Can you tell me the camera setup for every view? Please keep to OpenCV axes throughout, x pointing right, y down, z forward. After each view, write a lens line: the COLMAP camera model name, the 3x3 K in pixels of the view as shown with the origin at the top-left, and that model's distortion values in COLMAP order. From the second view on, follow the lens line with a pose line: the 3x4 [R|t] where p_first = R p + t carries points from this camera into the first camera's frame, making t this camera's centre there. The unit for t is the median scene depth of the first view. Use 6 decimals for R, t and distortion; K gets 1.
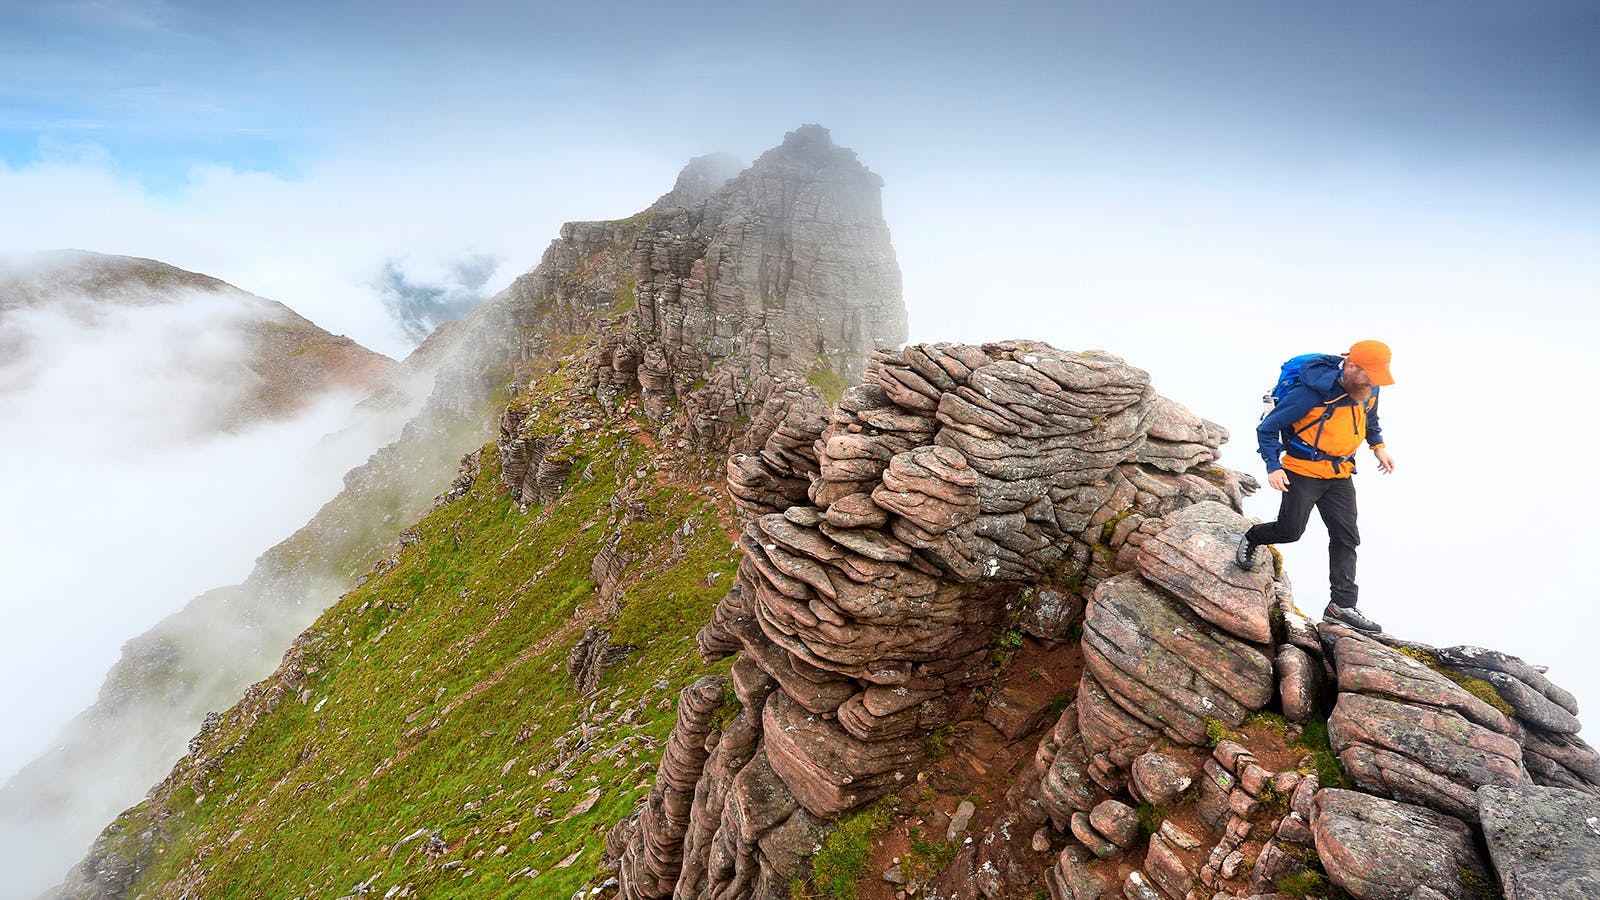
lens RADIAL K [[820.5, 0, 793.5], [0, 820.5, 447.4], [0, 0, 1]] dist [-0.041126, -0.000056]
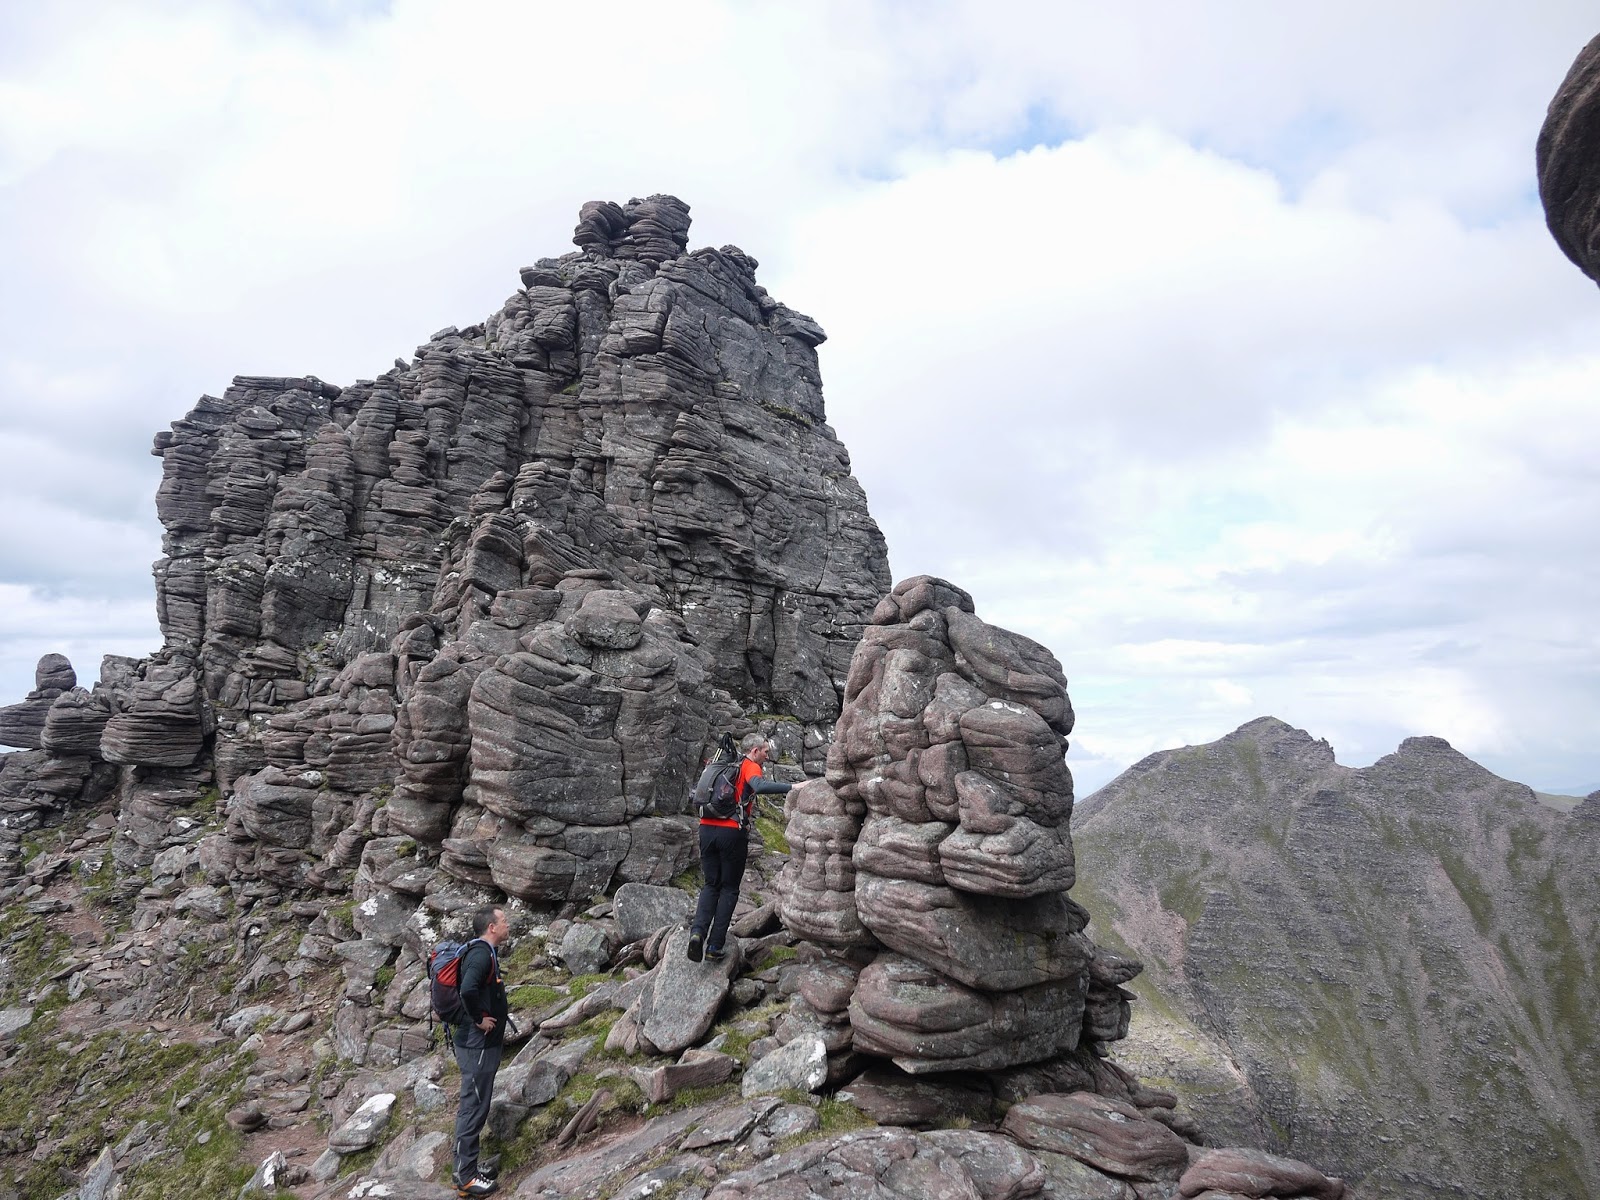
lens RADIAL K [[1354.4, 0, 787.3], [0, 1354.4, 597.3], [0, 0, 1]] dist [-0.031028, 0.017326]
pose [[0.991738, -0.020939, 0.126561, 0.018641], [0.074484, 0.897241, -0.435213, 0.555207], [-0.104443, 0.441044, 0.891387, 2.640773]]
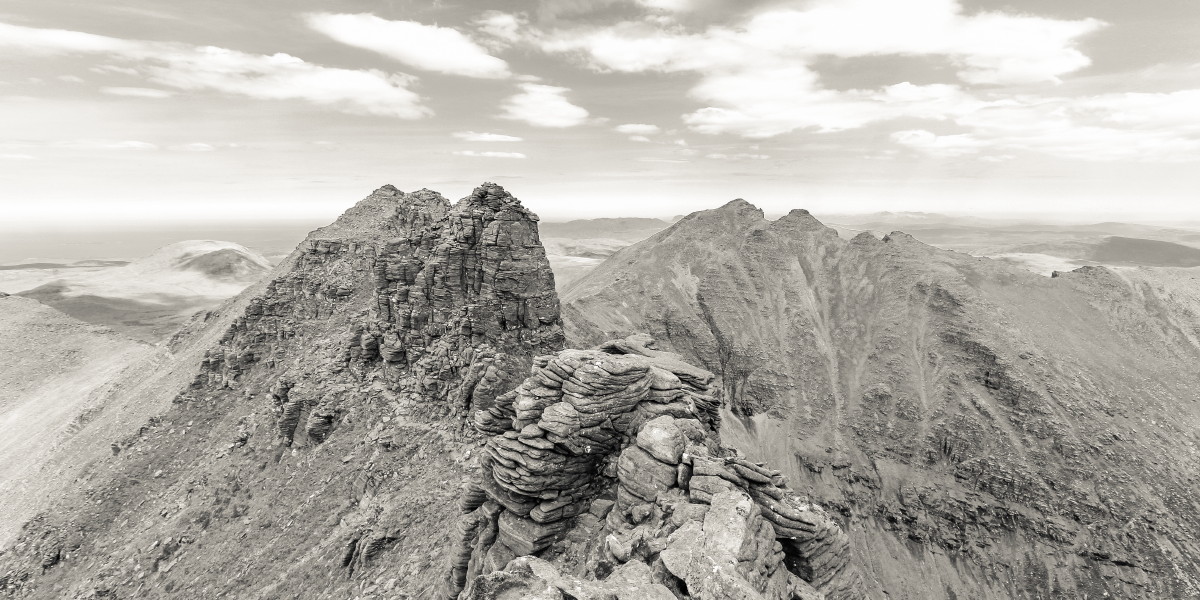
lens RADIAL K [[609.6, 0, 599.7], [0, 609.6, 303.3], [0, 0, 1]] dist [0.009112, 0.001585]
pose [[0.979763, -0.053095, 0.192990, -0.055966], [0.077332, 0.989720, -0.120304, -0.063577], [-0.184618, 0.132794, 0.973798, -0.842115]]
